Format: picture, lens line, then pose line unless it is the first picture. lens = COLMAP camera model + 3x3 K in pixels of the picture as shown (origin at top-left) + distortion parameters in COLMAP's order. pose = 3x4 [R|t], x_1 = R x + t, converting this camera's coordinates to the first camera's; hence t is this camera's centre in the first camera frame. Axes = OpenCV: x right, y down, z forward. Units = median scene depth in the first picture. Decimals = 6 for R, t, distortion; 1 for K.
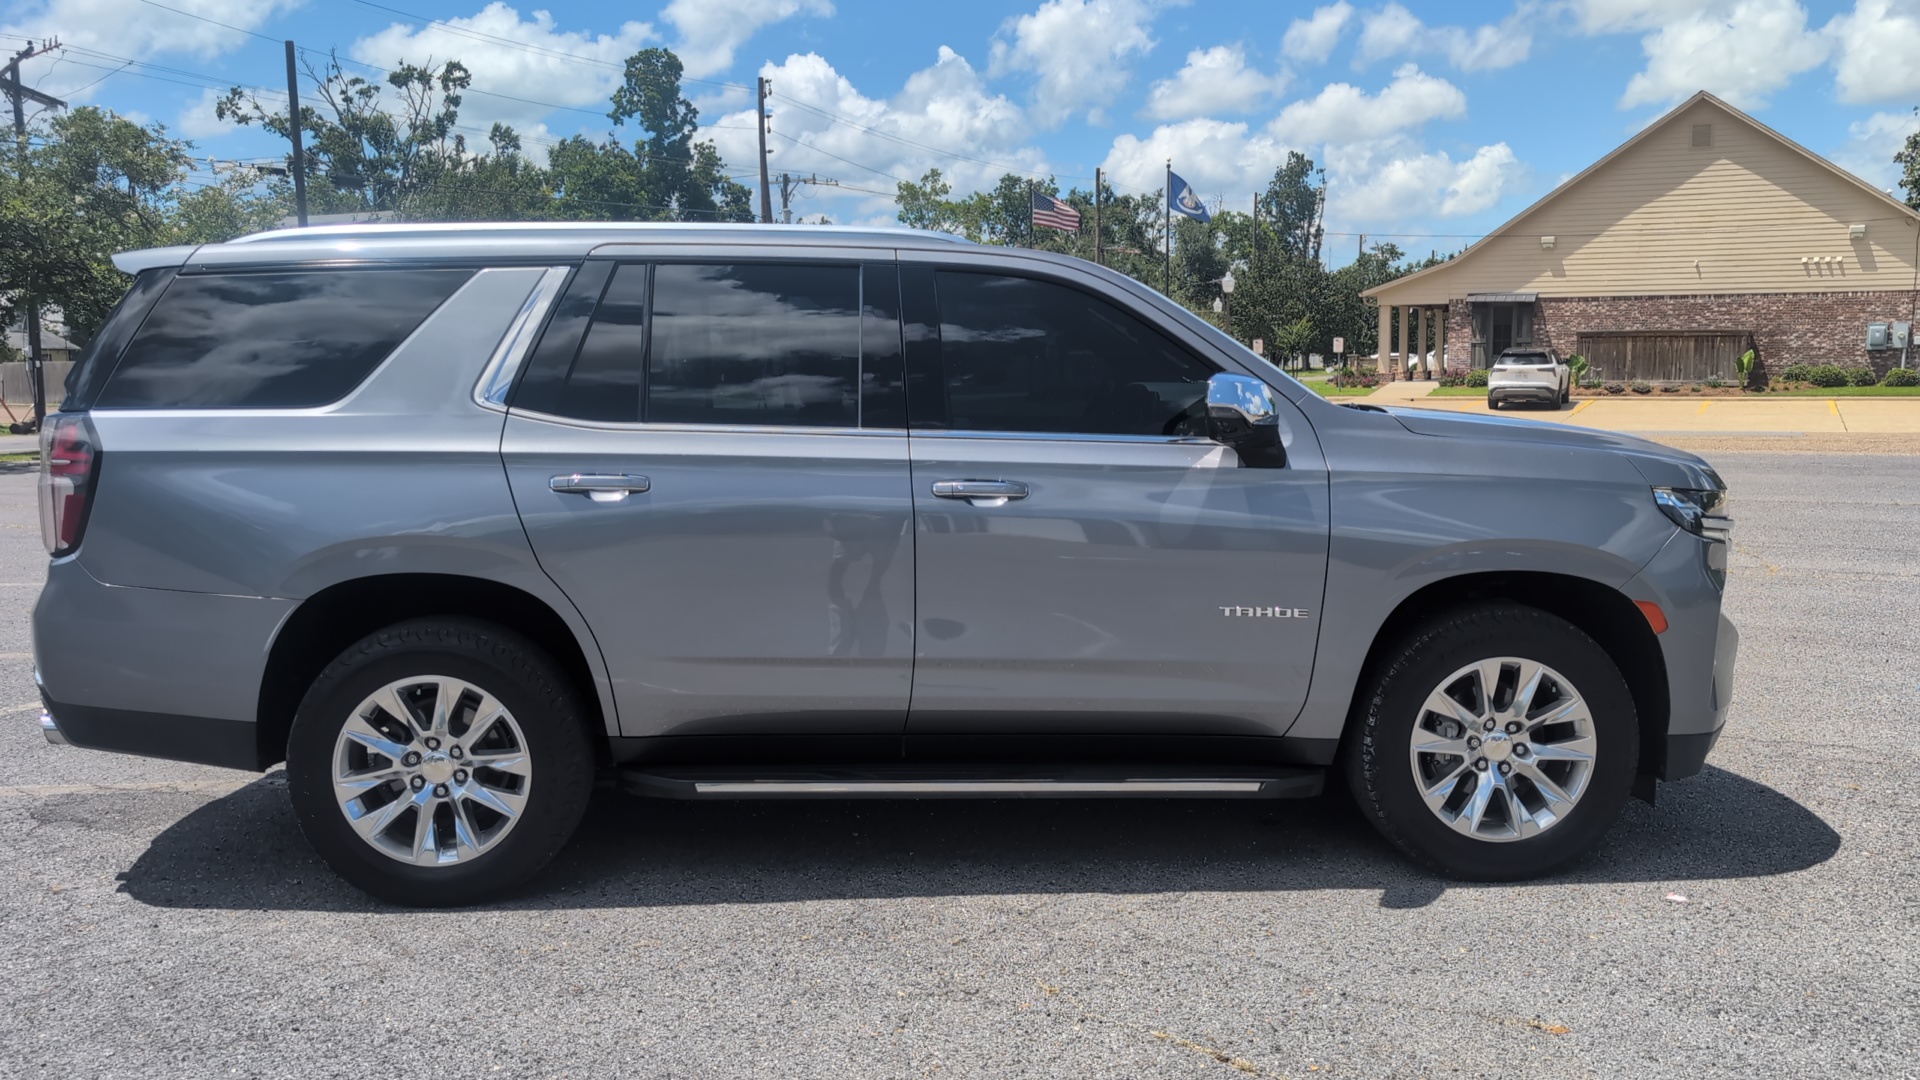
lens RADIAL K [[1595.5, 0, 960.0], [0, 1595.5, 540.0], [0, 0, 1]] dist [0.006540, -0.003293]
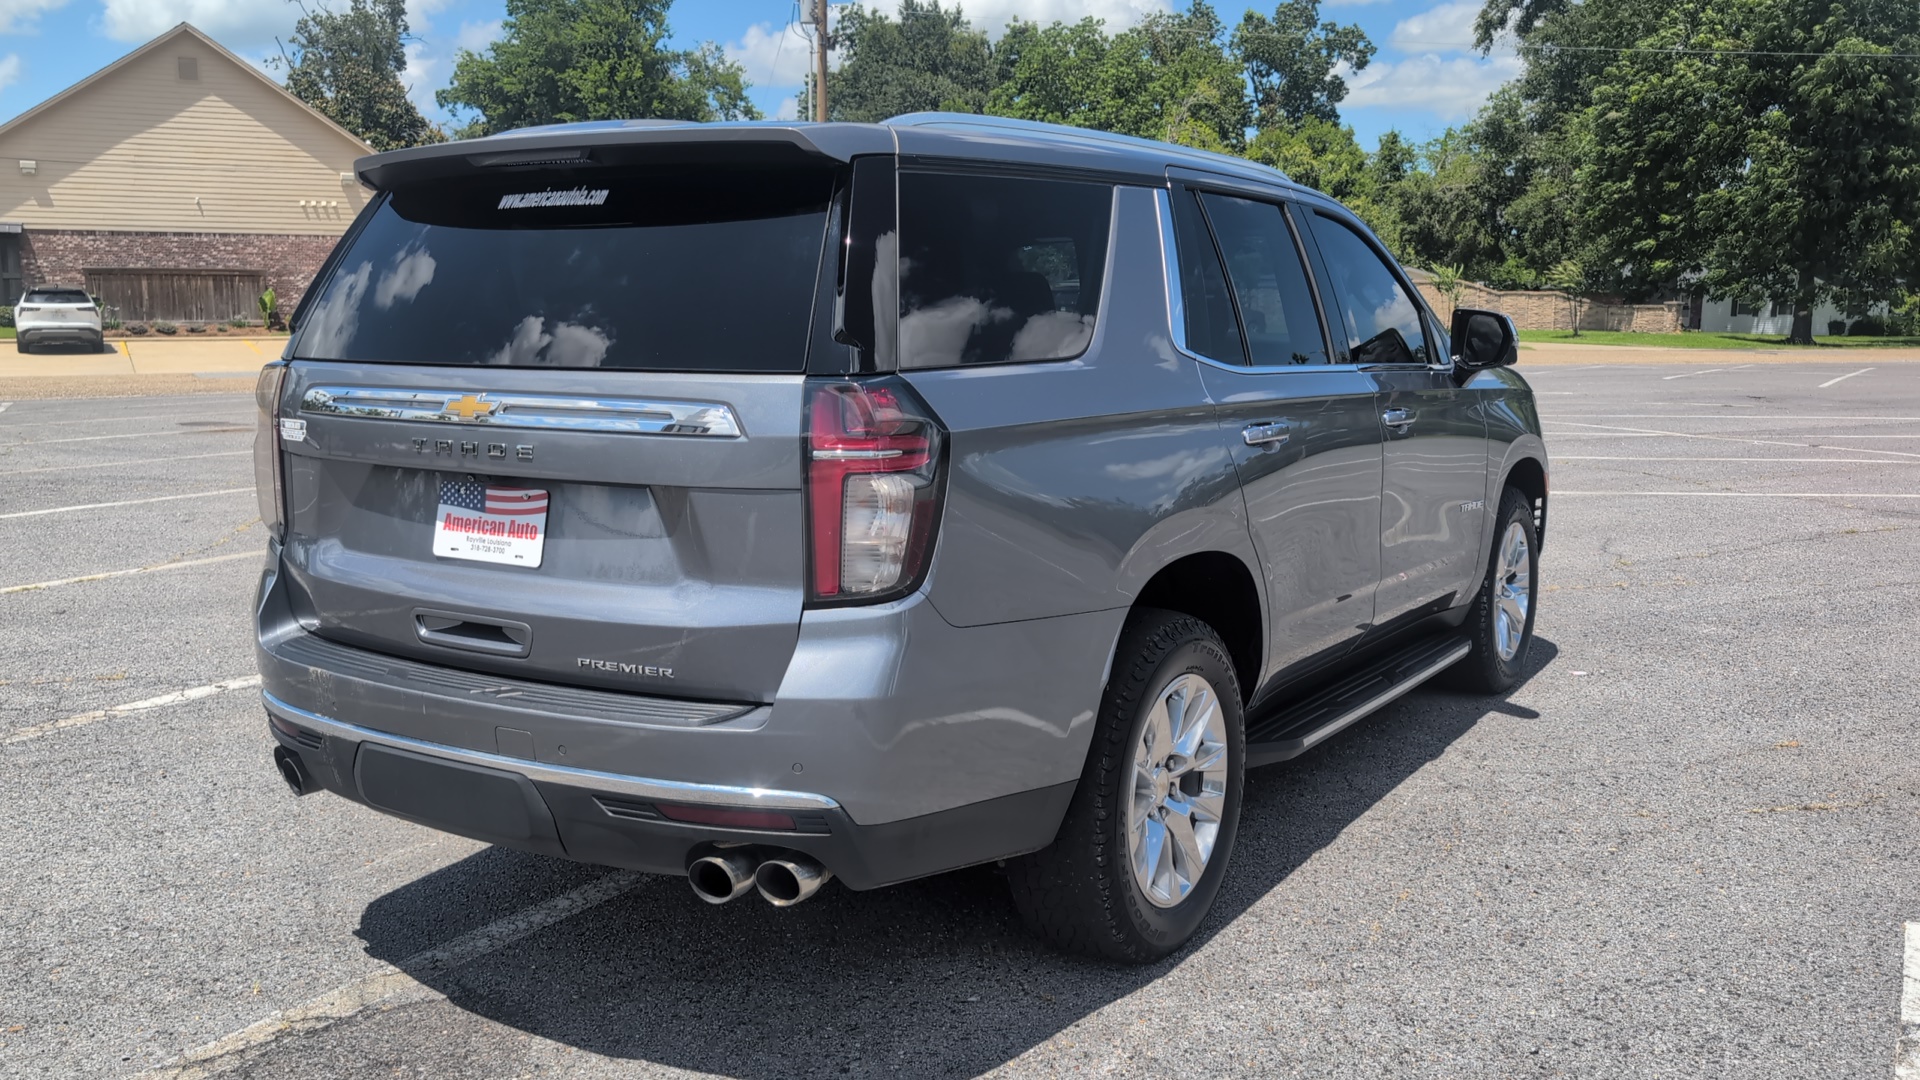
lens RADIAL K [[1609.8, 0, 967.8], [0, 1609.8, 520.0], [0, 0, 1]] dist [0.003264, -0.007168]
pose [[0.582006, -0.104278, 0.806471, -0.095409], [0.085238, 0.994104, 0.067026, -0.005324], [-0.808705, 0.029733, 0.587463, 0.053892]]
